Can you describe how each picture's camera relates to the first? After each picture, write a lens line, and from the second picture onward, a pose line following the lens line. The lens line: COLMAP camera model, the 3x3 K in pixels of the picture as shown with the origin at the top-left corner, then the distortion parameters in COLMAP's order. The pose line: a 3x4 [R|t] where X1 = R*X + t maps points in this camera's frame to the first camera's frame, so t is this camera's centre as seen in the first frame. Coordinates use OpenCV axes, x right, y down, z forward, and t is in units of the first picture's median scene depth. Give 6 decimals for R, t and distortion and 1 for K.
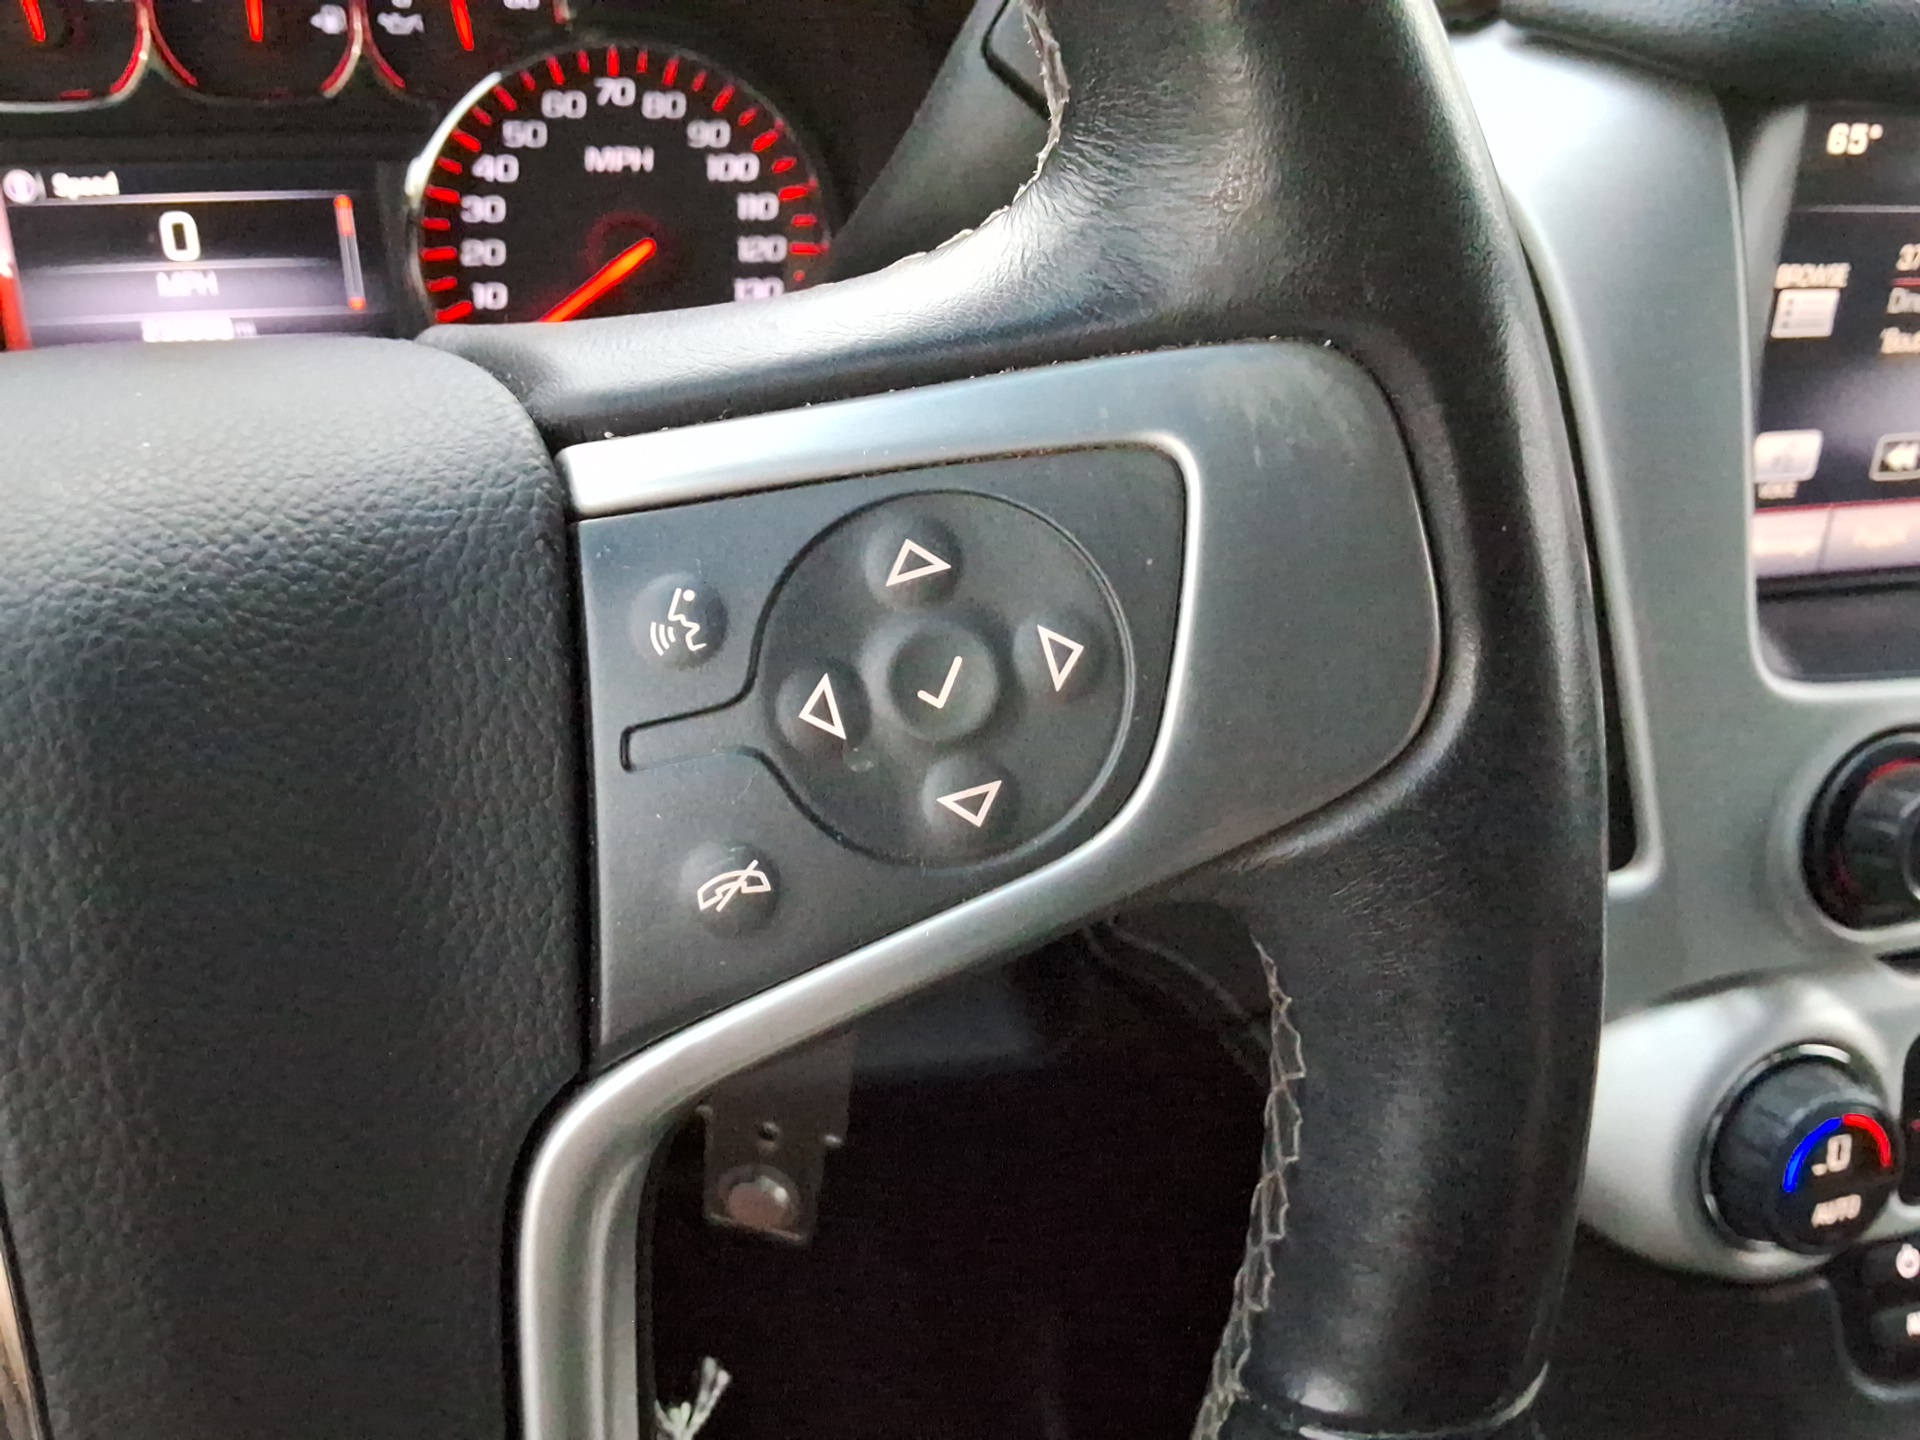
lens RADIAL K [[1585.9, 0, 974.4], [0, 1585.9, 727.1], [0, 0, 1]] dist [0.090178, -0.165878]
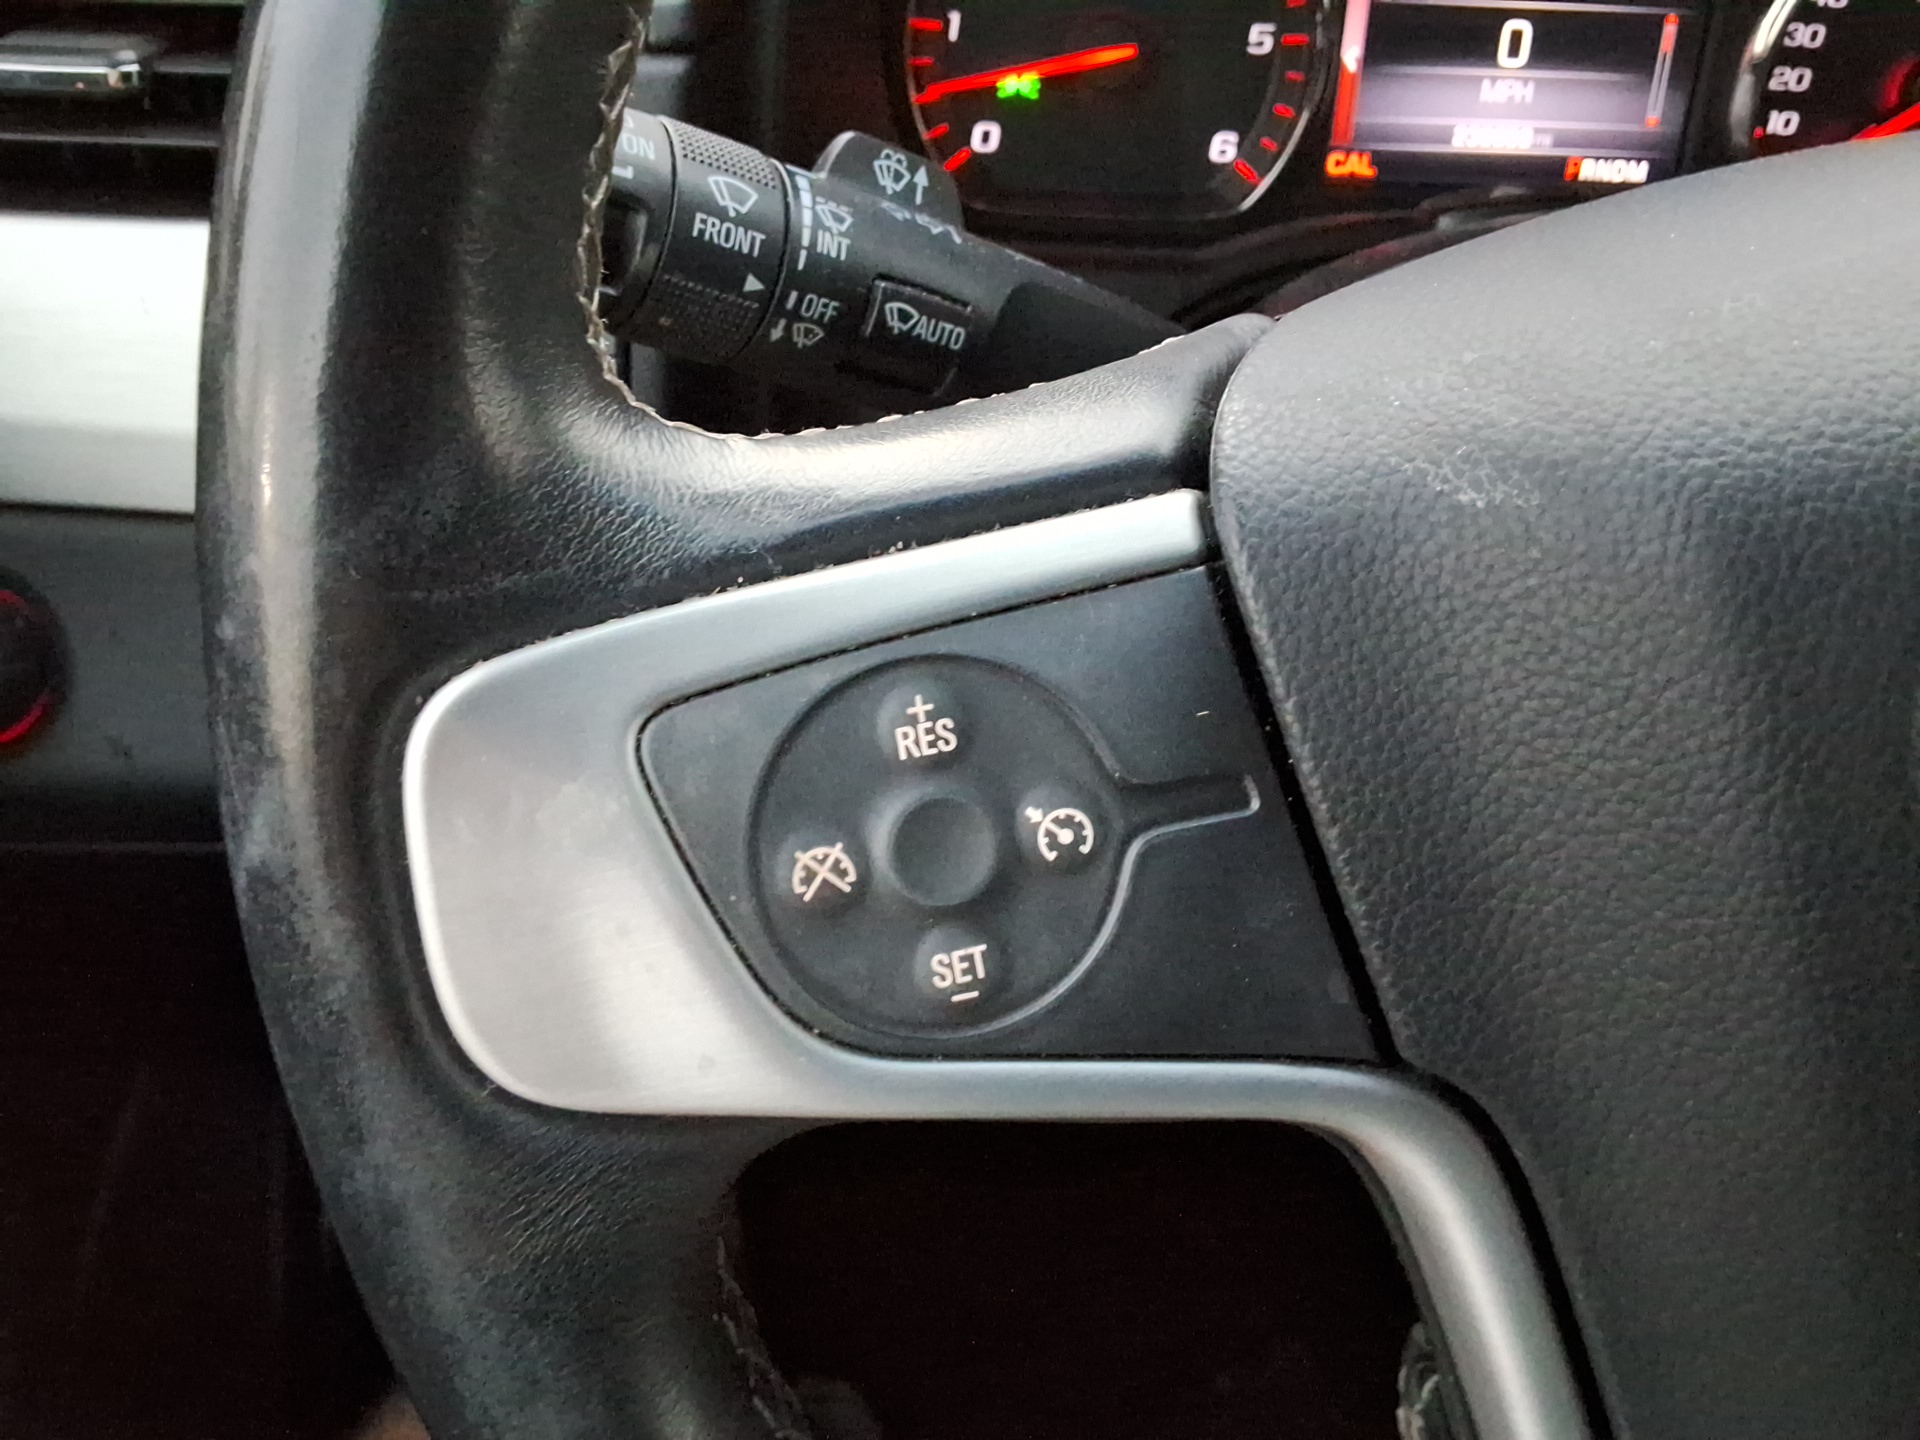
lens RADIAL K [[1557.2, 0, 971.4], [0, 1557.2, 710.7], [0, 0, 1]] dist [0.139584, -0.236915]
pose [[0.960569, 0.145349, -0.237027, -0.604628], [-0.131994, 0.988679, 0.071361, 0.110364], [0.244715, -0.037261, 0.968879, -0.119406]]
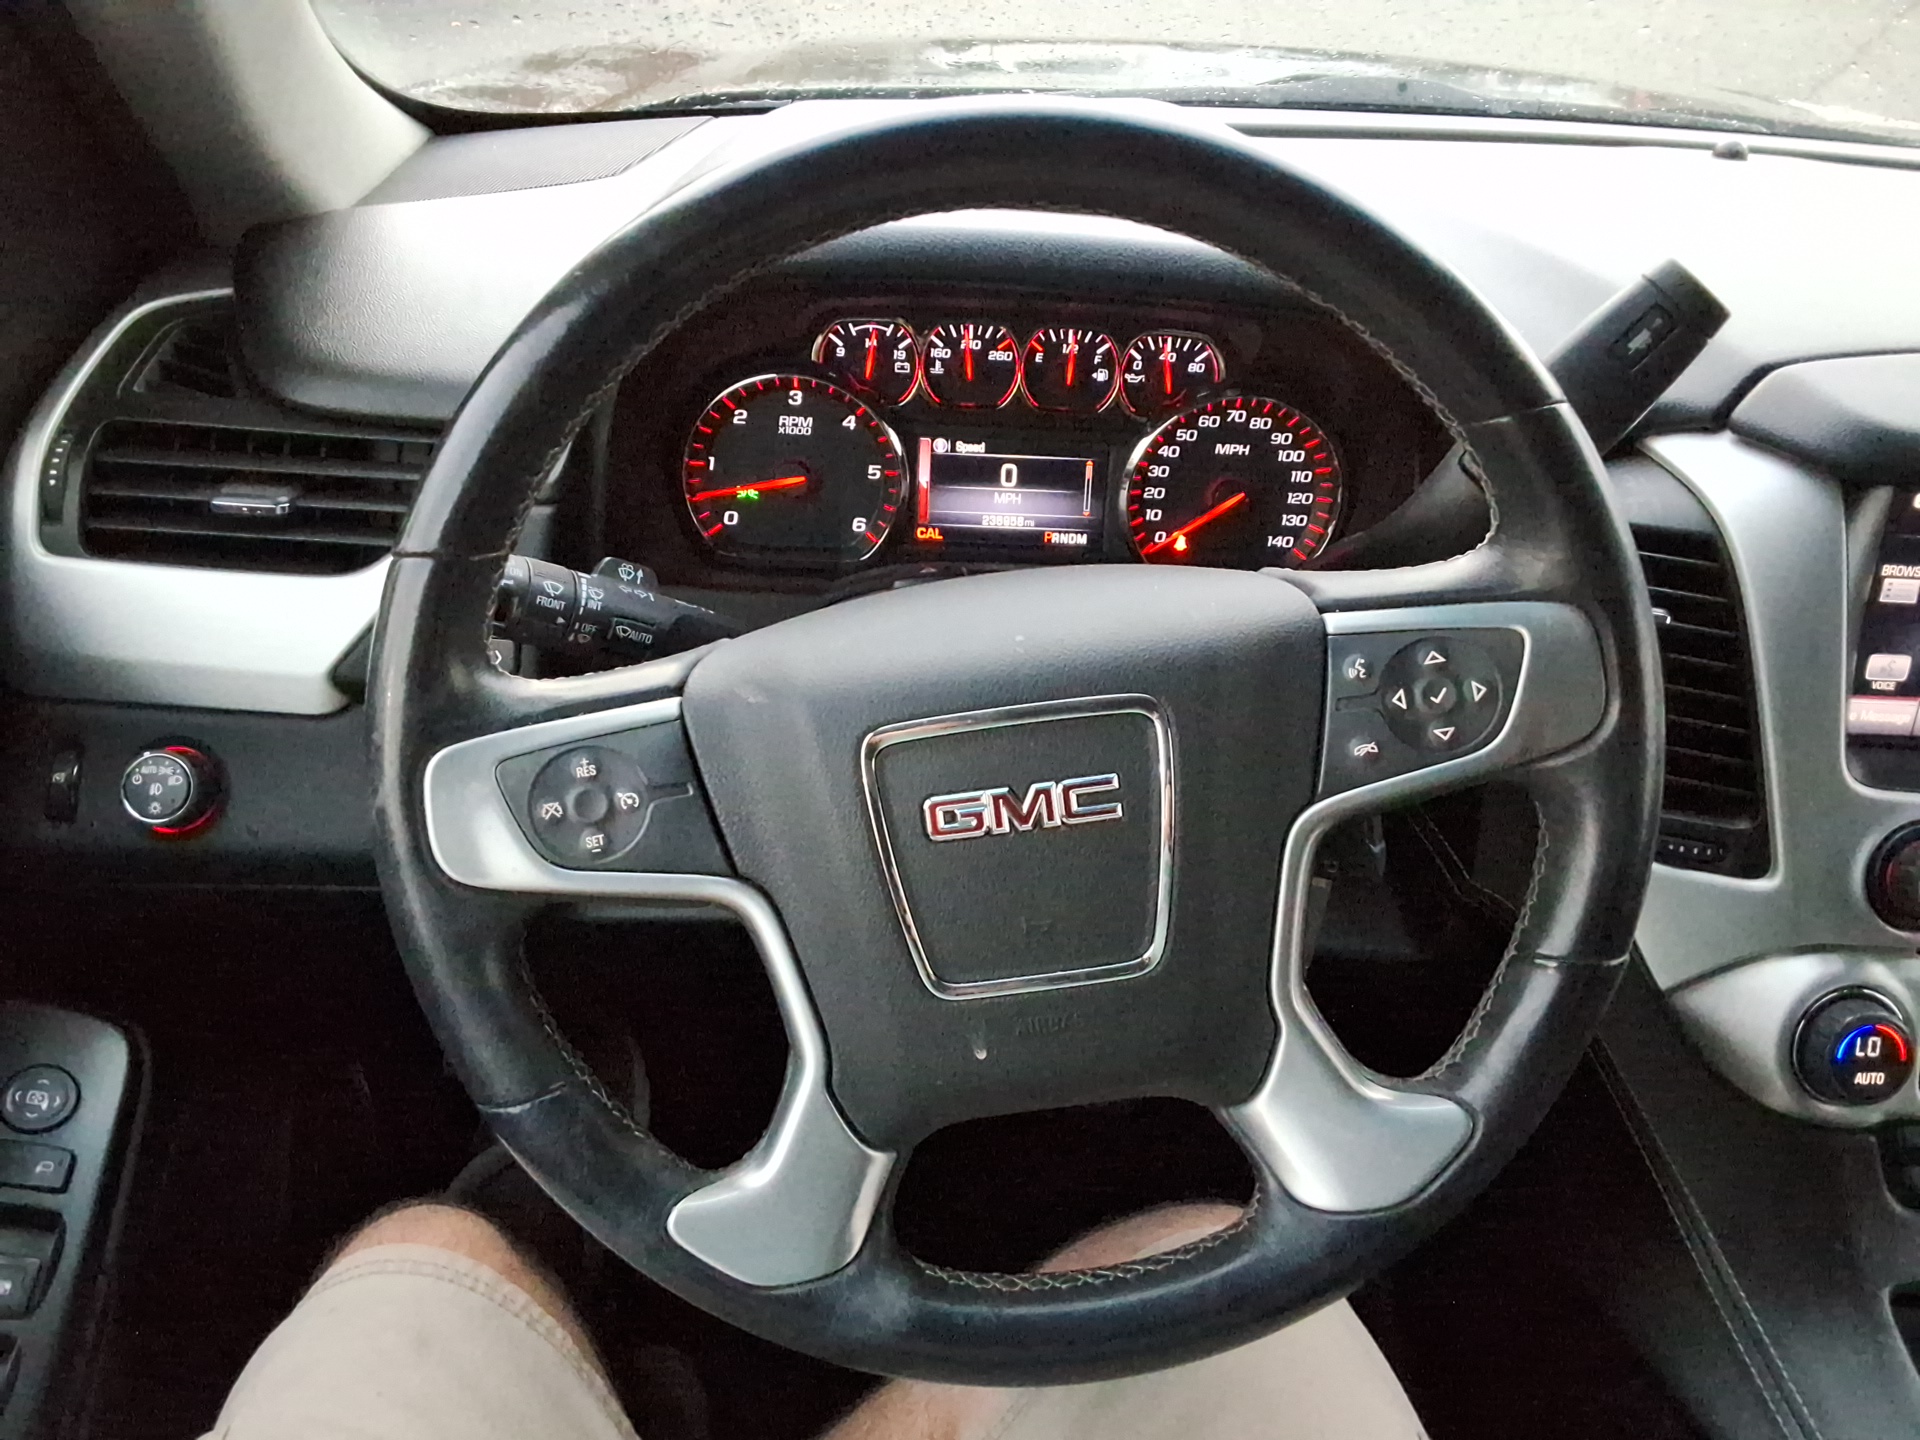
lens RADIAL K [[1528.0, 0, 964.9], [0, 1528.0, 706.9], [0, 0, 1]] dist [0.130129, -0.208860]
pose [[0.968469, 0.111008, -0.223036, -0.105533], [-0.131417, 0.988190, -0.078805, 0.155460], [0.211654, 0.105631, 0.971620, -0.951902]]
